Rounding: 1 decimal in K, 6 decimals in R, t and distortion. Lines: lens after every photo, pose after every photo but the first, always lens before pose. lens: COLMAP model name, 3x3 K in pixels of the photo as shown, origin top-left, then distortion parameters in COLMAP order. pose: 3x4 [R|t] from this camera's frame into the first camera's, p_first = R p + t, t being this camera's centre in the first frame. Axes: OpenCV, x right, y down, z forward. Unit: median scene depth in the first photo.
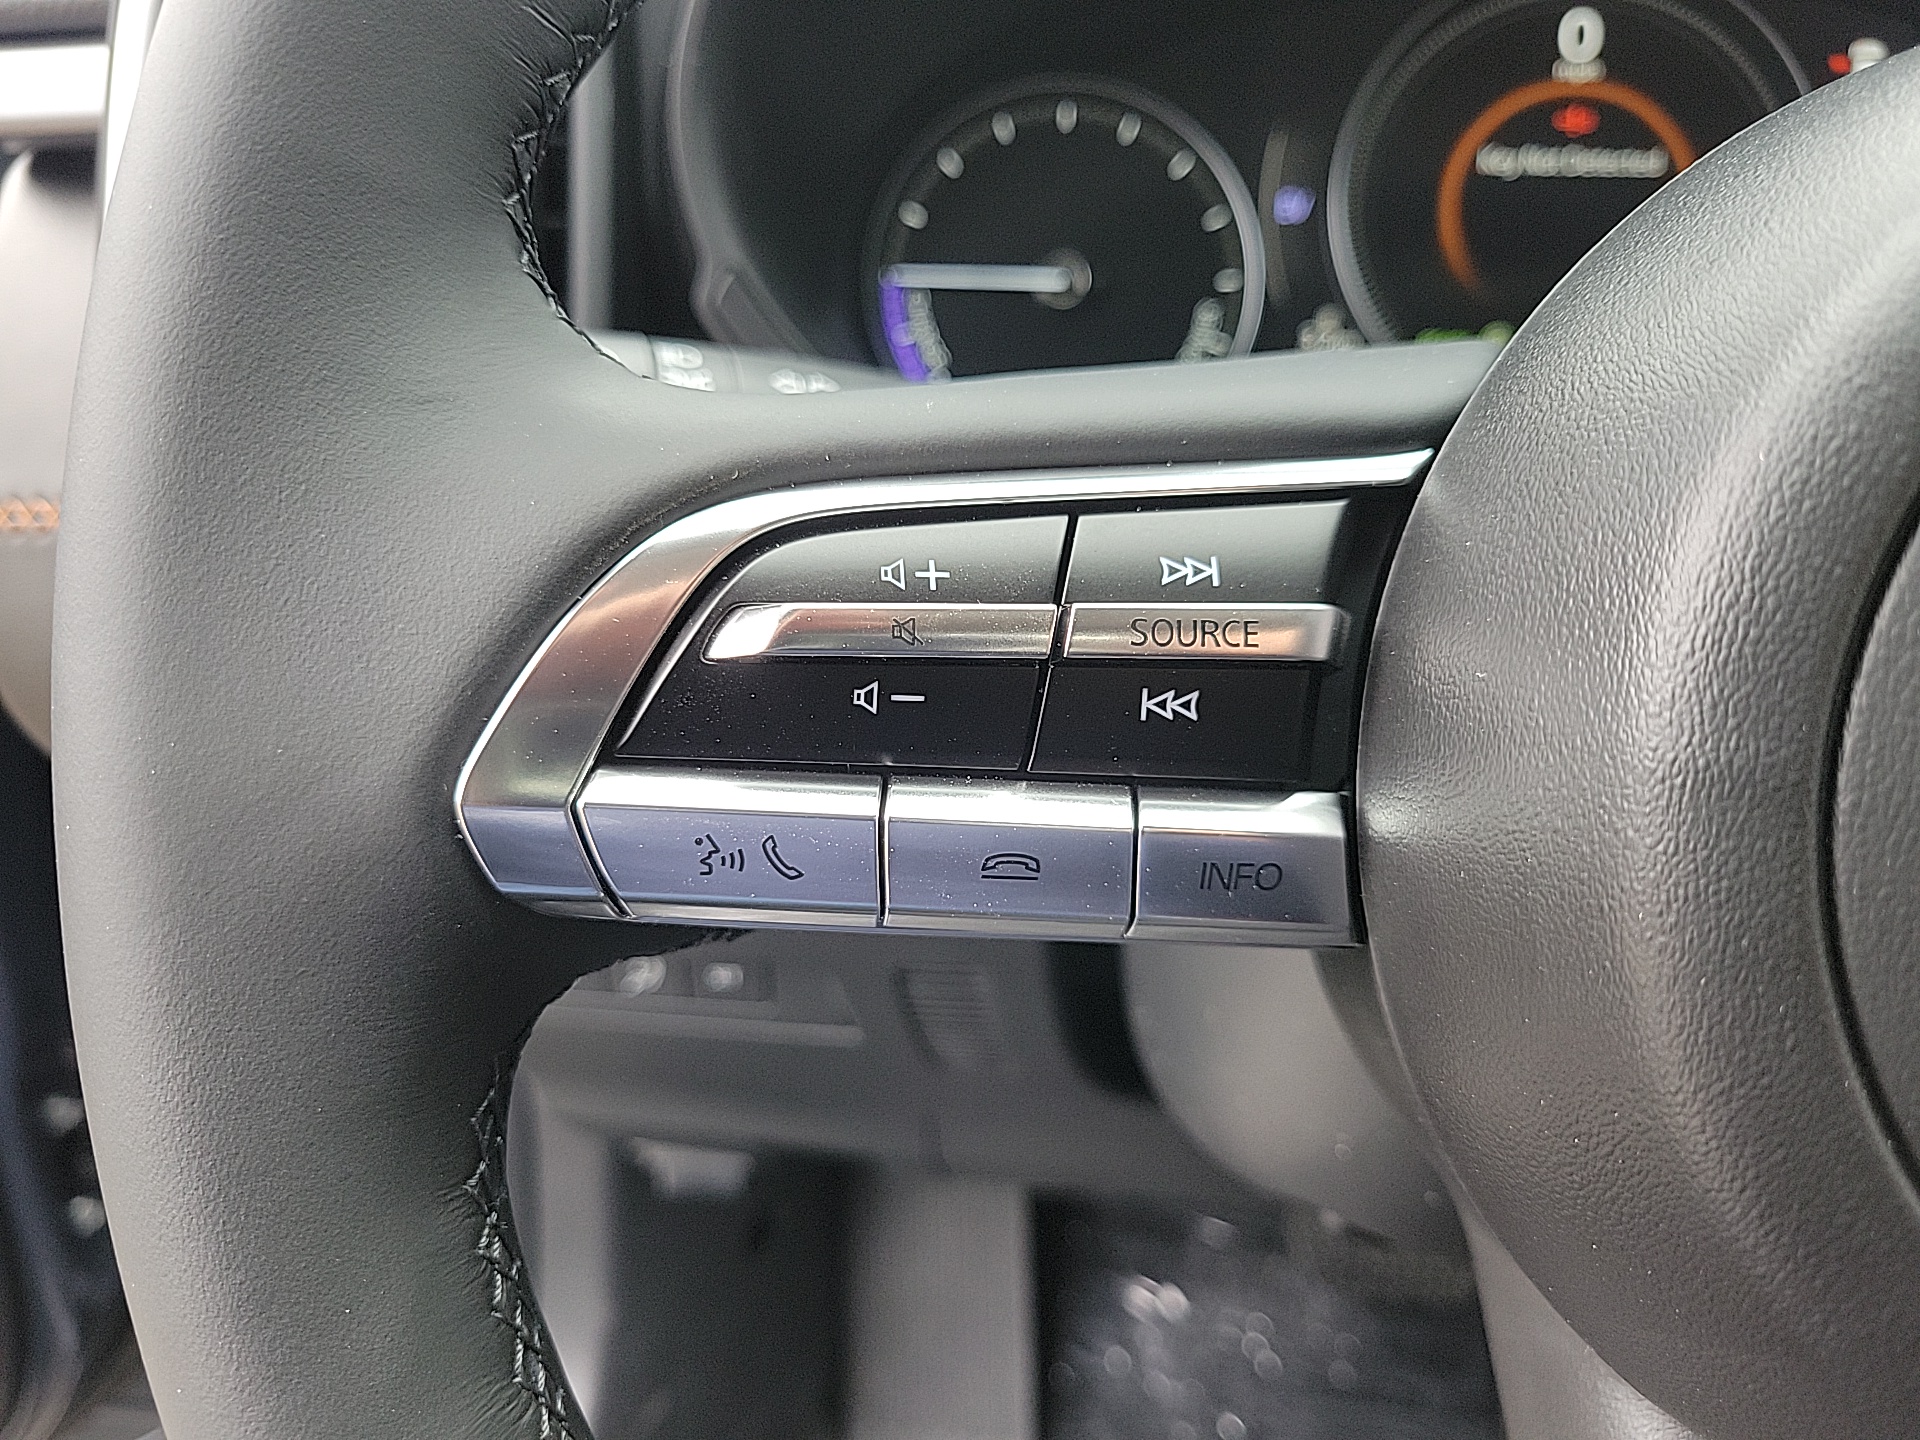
lens RADIAL K [[1505.5, 0, 959.4], [0, 1505.5, 716.5], [0, 0, 1]] dist [-0.000957, -0.000732]
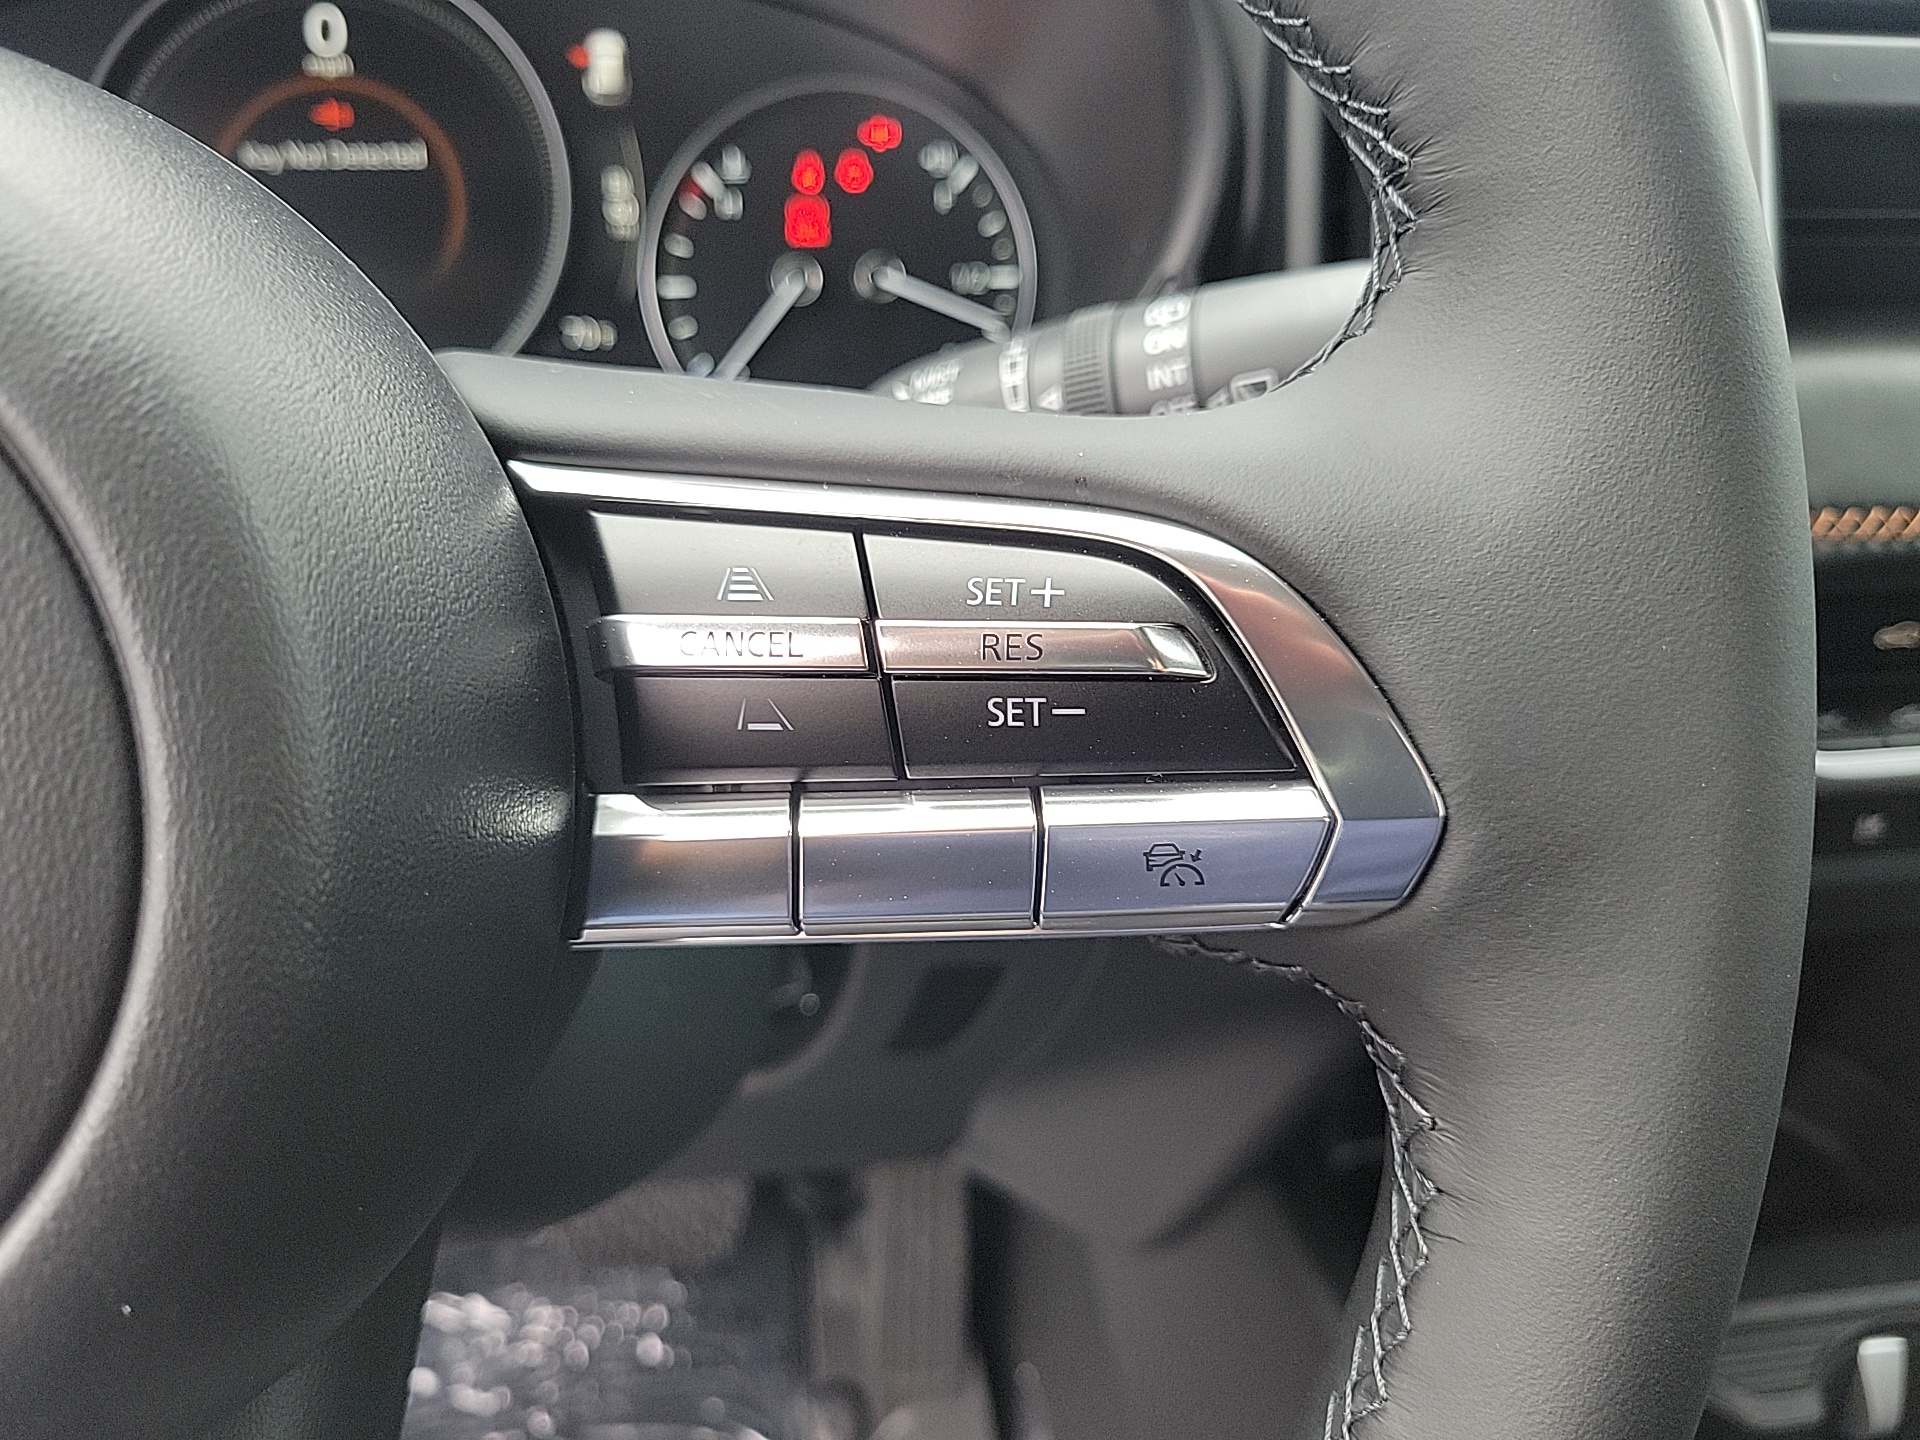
lens RADIAL K [[1536.8, 0, 947.0], [0, 1536.8, 728.3], [0, 0, 1]] dist [-0.012219, -0.006571]
pose [[0.957246, -0.111787, 0.266804, 1.220769], [0.107759, 0.993732, 0.029739, 0.066064], [-0.268456, 0.000283, 0.963292, -0.246271]]
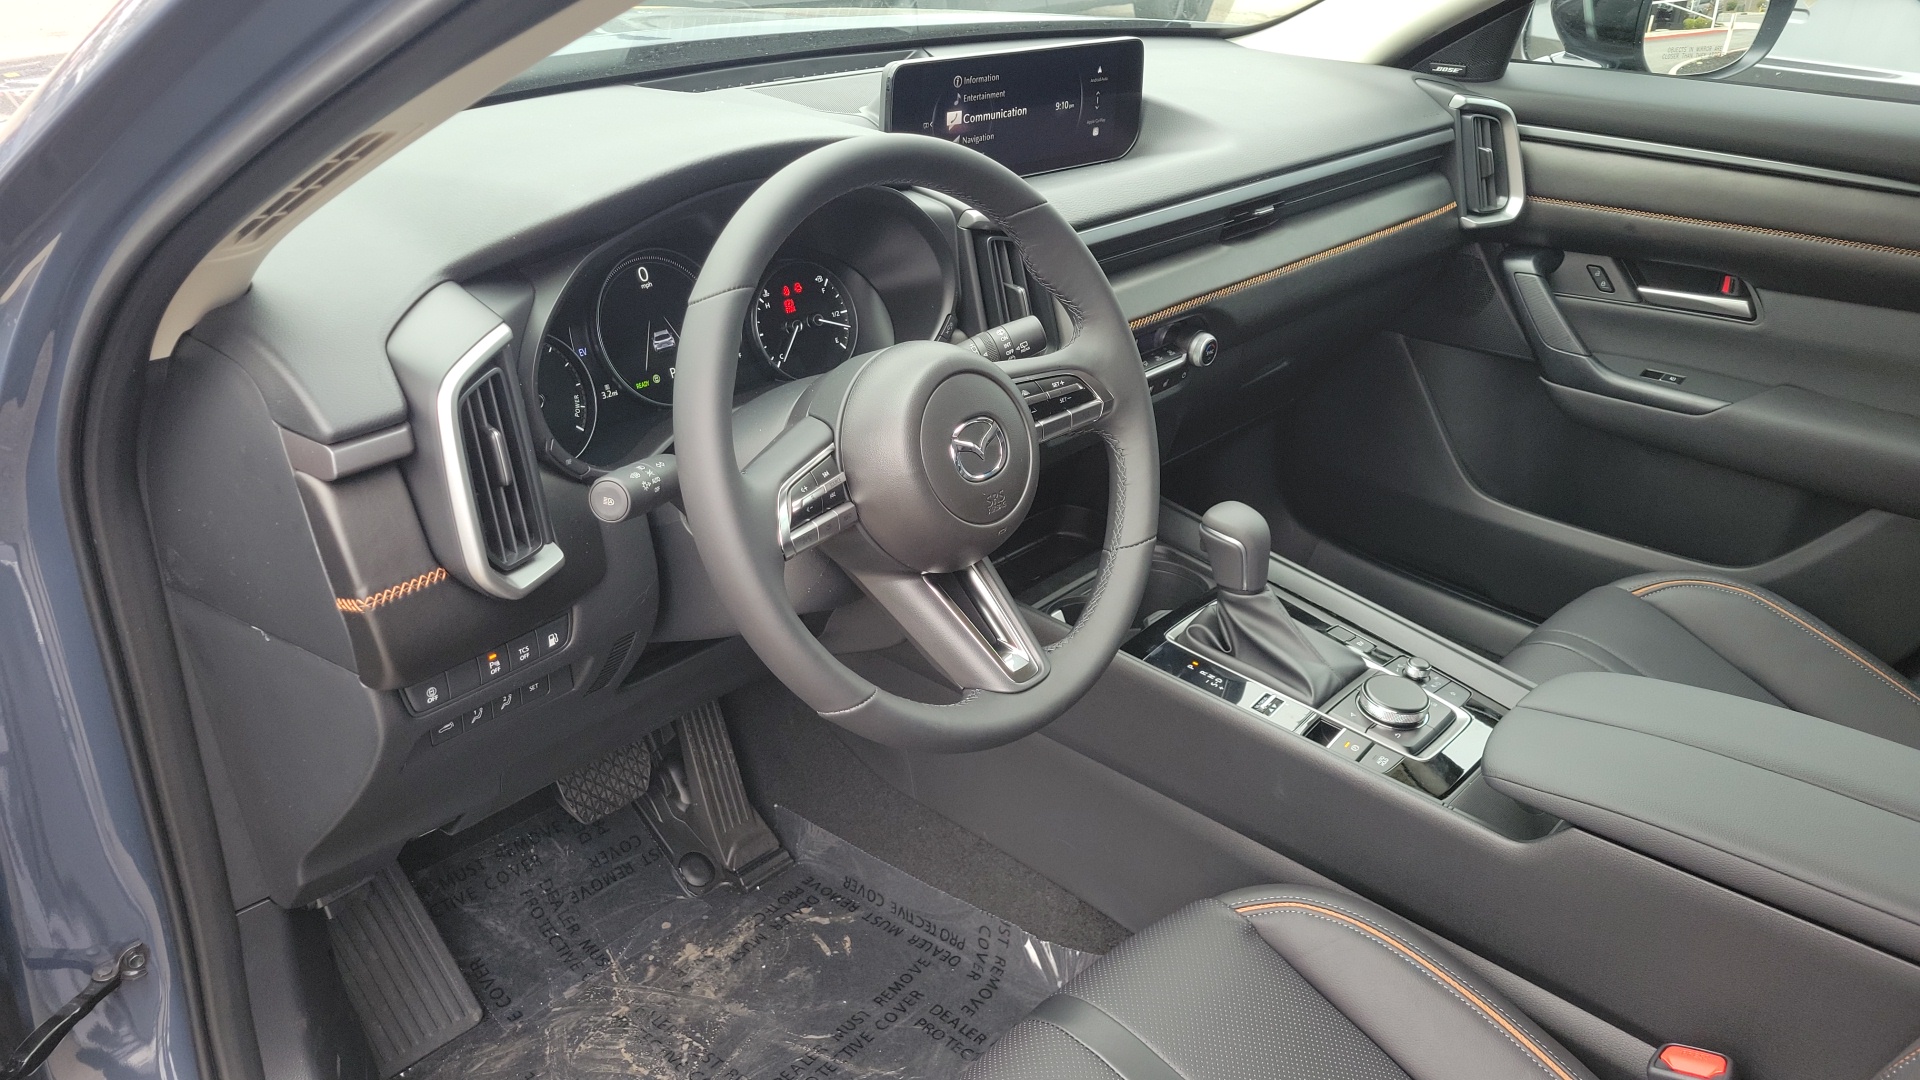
lens RADIAL K [[1442.4, 0, 972.3], [0, 1442.4, 525.5], [0, 0, 1]] dist [0.038209, 0.001410]
pose [[0.554250, -0.348346, 0.755951, -3.934533], [0.336058, 0.924550, 0.179645, -0.728238], [-0.761493, 0.154475, 0.629496, -3.068964]]
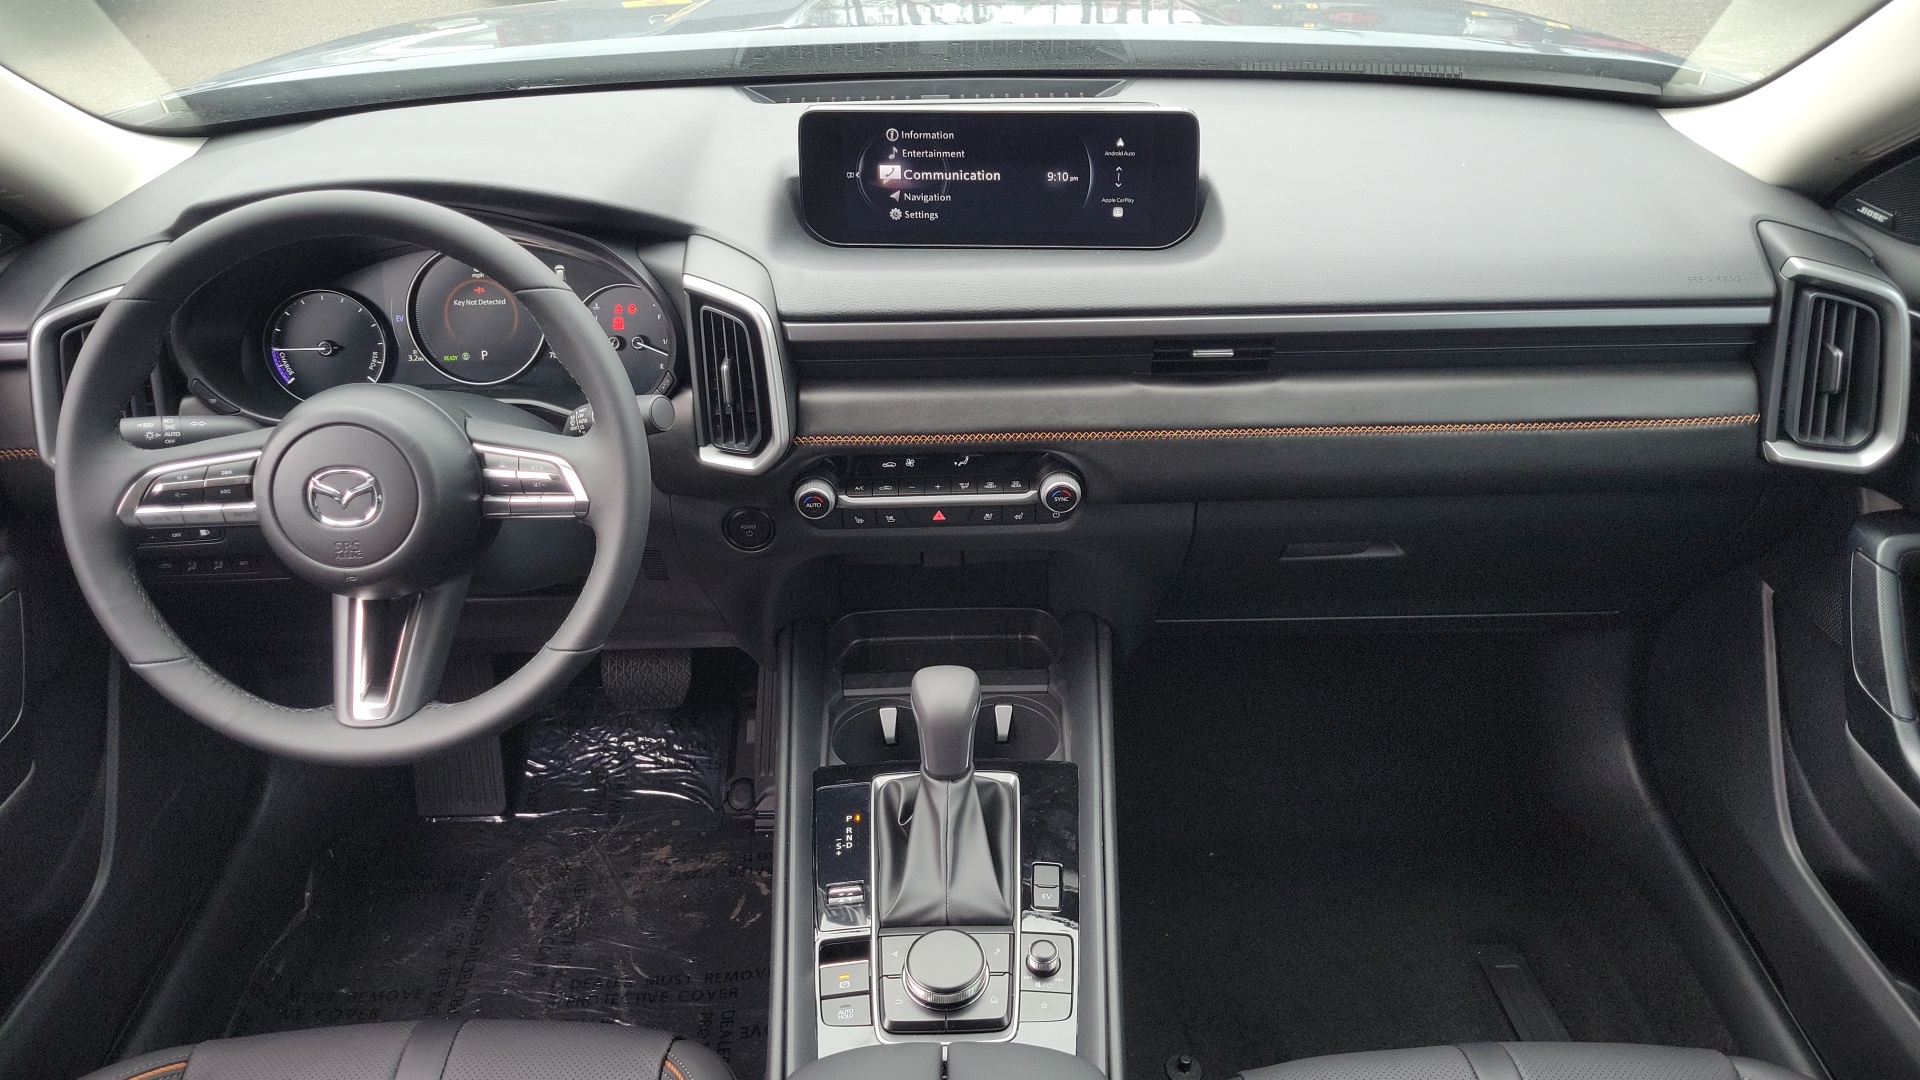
lens RADIAL K [[1442.4, 0, 972.3], [0, 1442.4, 525.5], [0, 0, 1]] dist [0.038209, 0.001410]
pose [[0.988401, -0.087753, 0.123951, 2.667380], [0.078255, 0.993756, 0.079530, -0.108461], [-0.130156, -0.068907, 0.989096, -6.094643]]
